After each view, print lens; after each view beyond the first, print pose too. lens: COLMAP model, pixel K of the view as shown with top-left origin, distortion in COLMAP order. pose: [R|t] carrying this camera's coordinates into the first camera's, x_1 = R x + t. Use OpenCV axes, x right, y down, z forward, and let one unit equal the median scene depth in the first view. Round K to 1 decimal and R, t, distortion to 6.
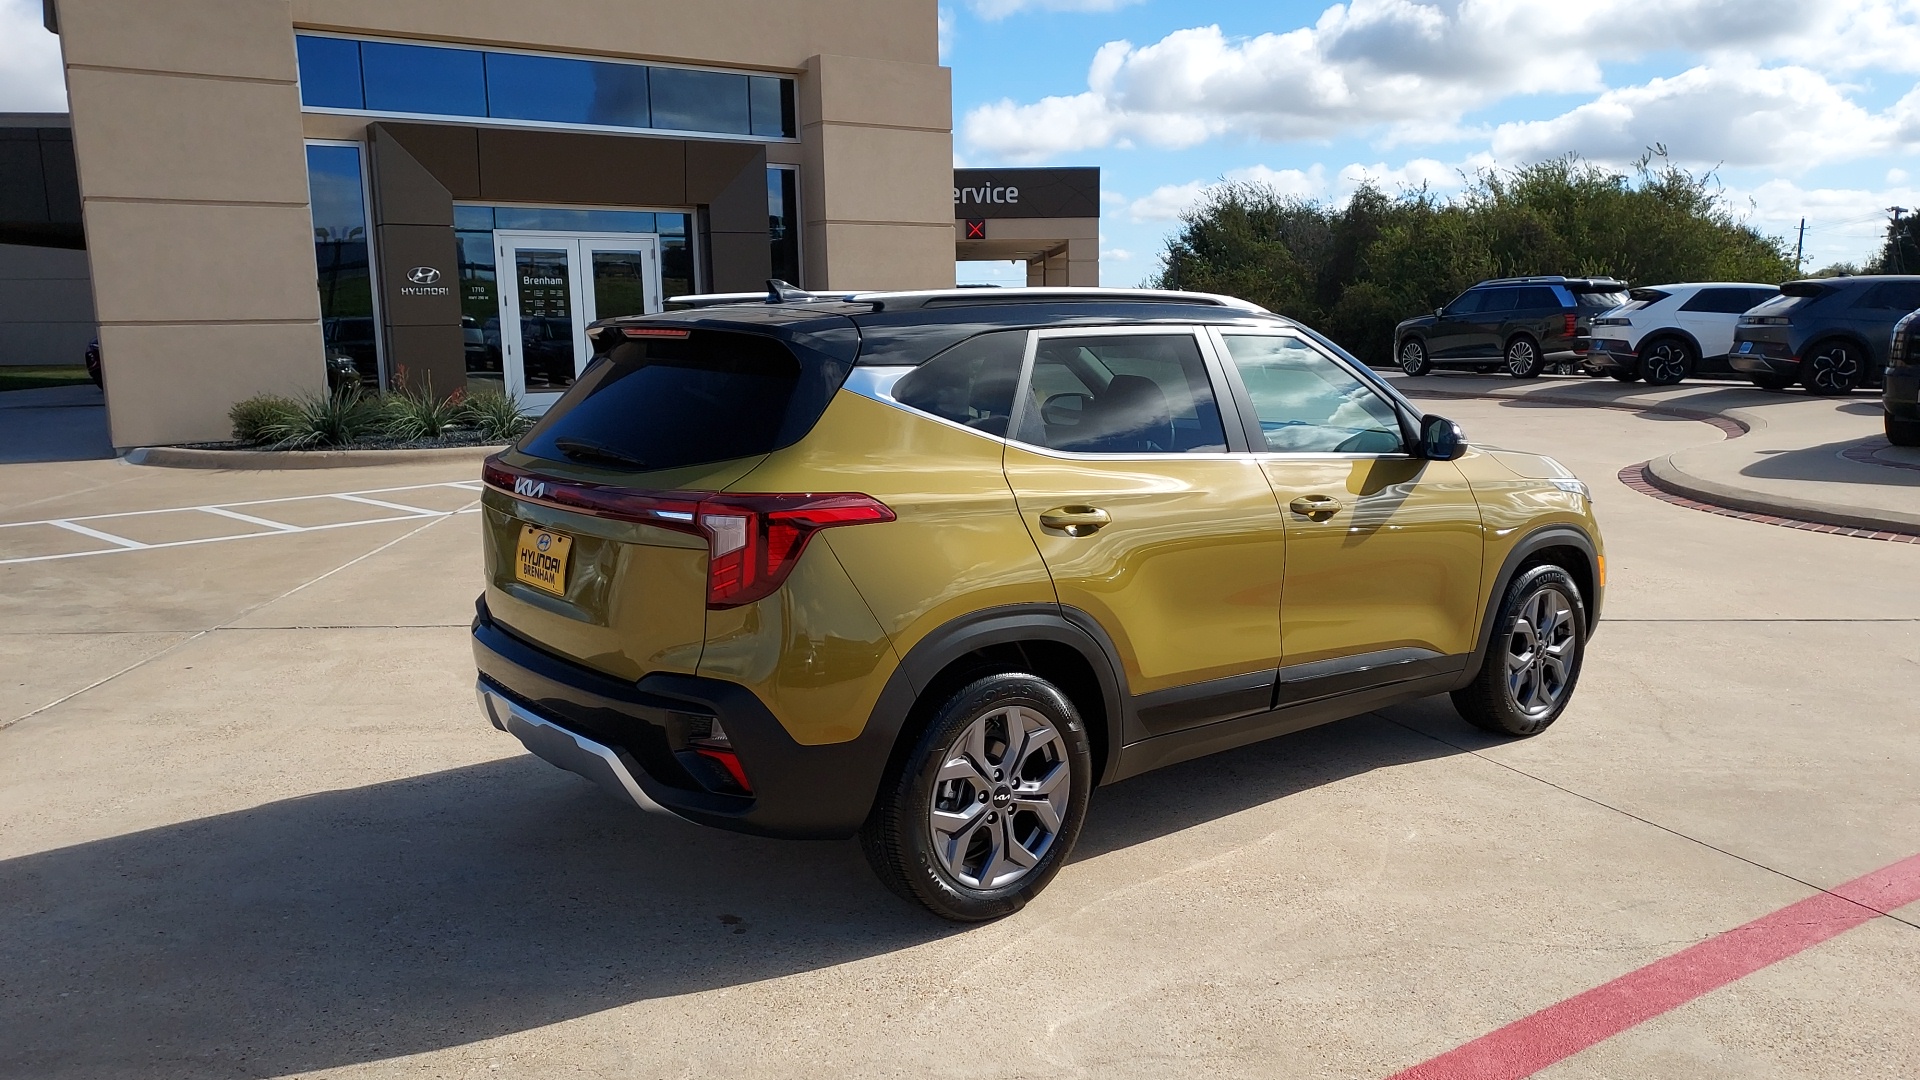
lens RADIAL K [[1390.5, 0, 984.7], [0, 1390.5, 540.3], [0, 0, 1]] dist [-0.003453, 0.037429]
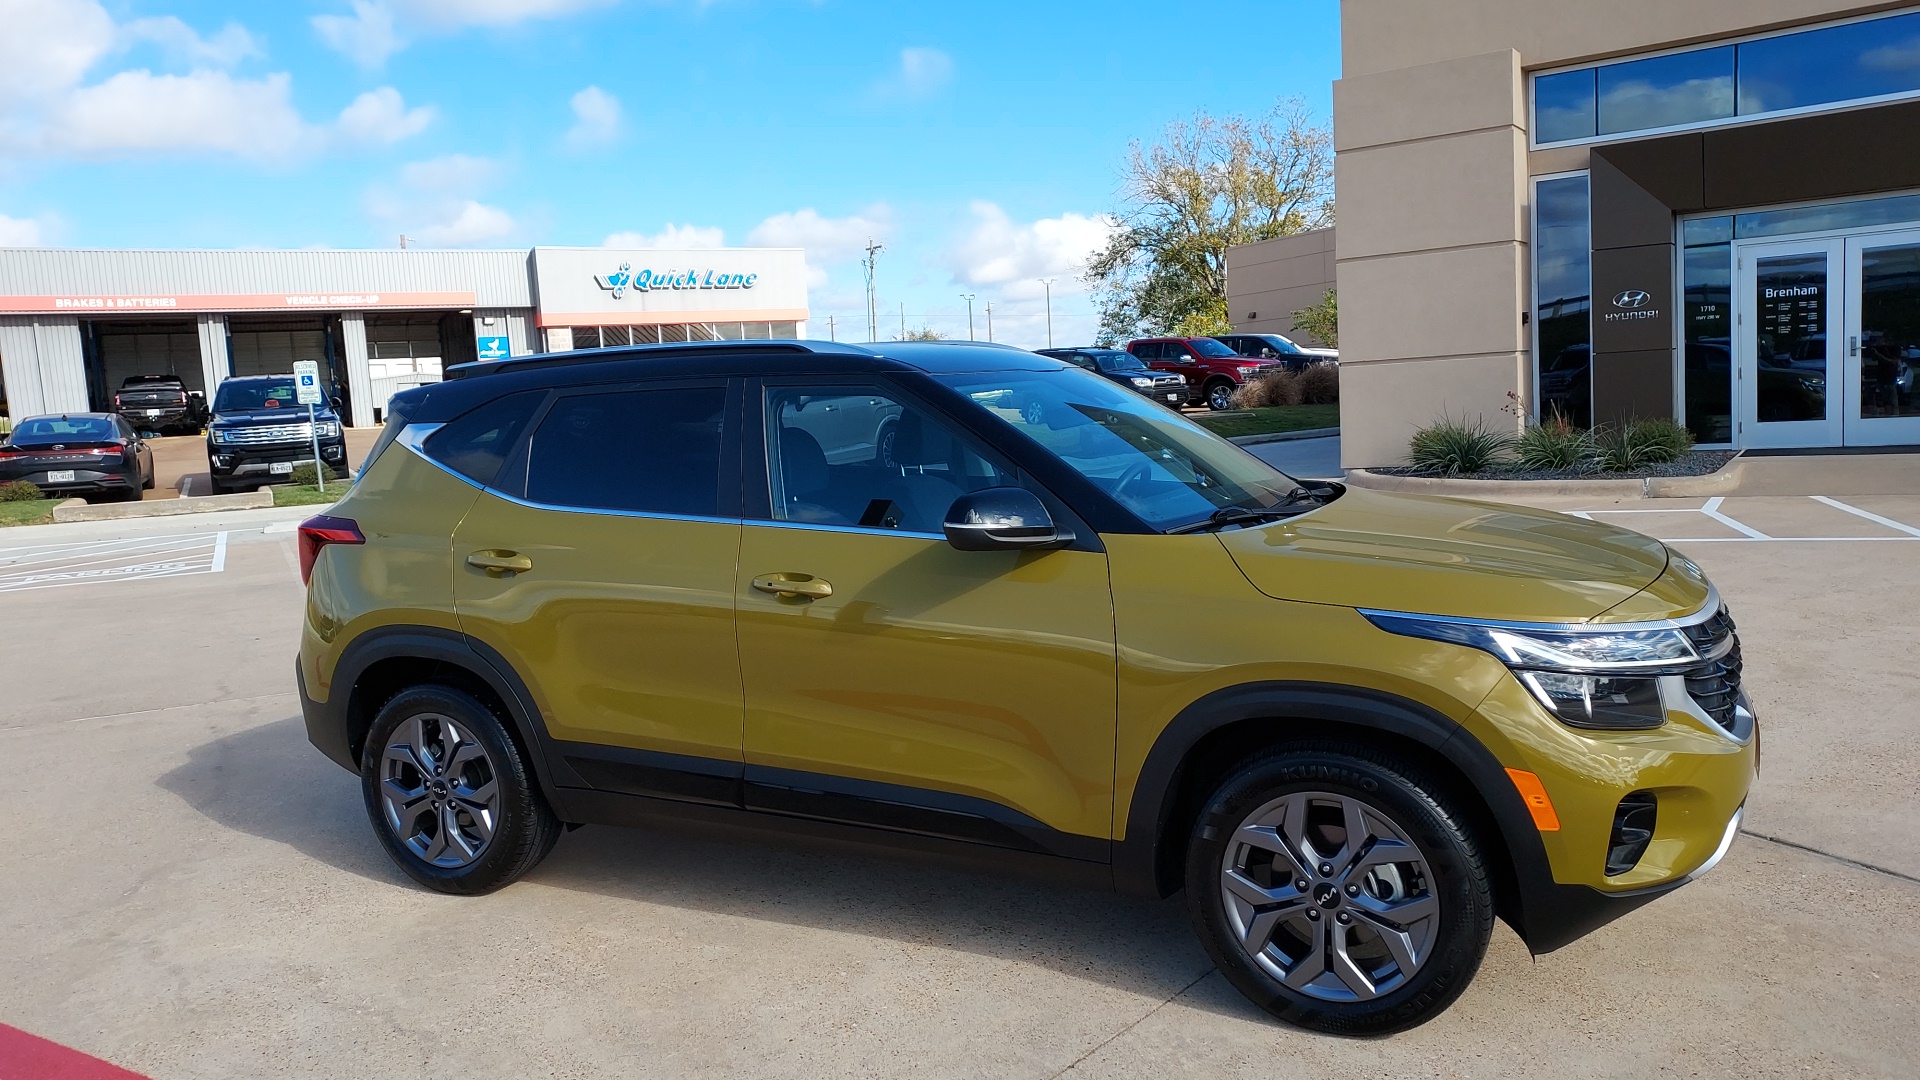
lens RADIAL K [[1390.5, 0, 984.7], [0, 1390.5, 540.3], [0, 0, 1]] dist [-0.003453, 0.037429]
pose [[0.426576, 0.079542, -0.900947, 0.282568], [-0.092372, 0.994748, 0.044087, -0.027077], [0.899723, 0.064415, 0.431683, 0.200659]]
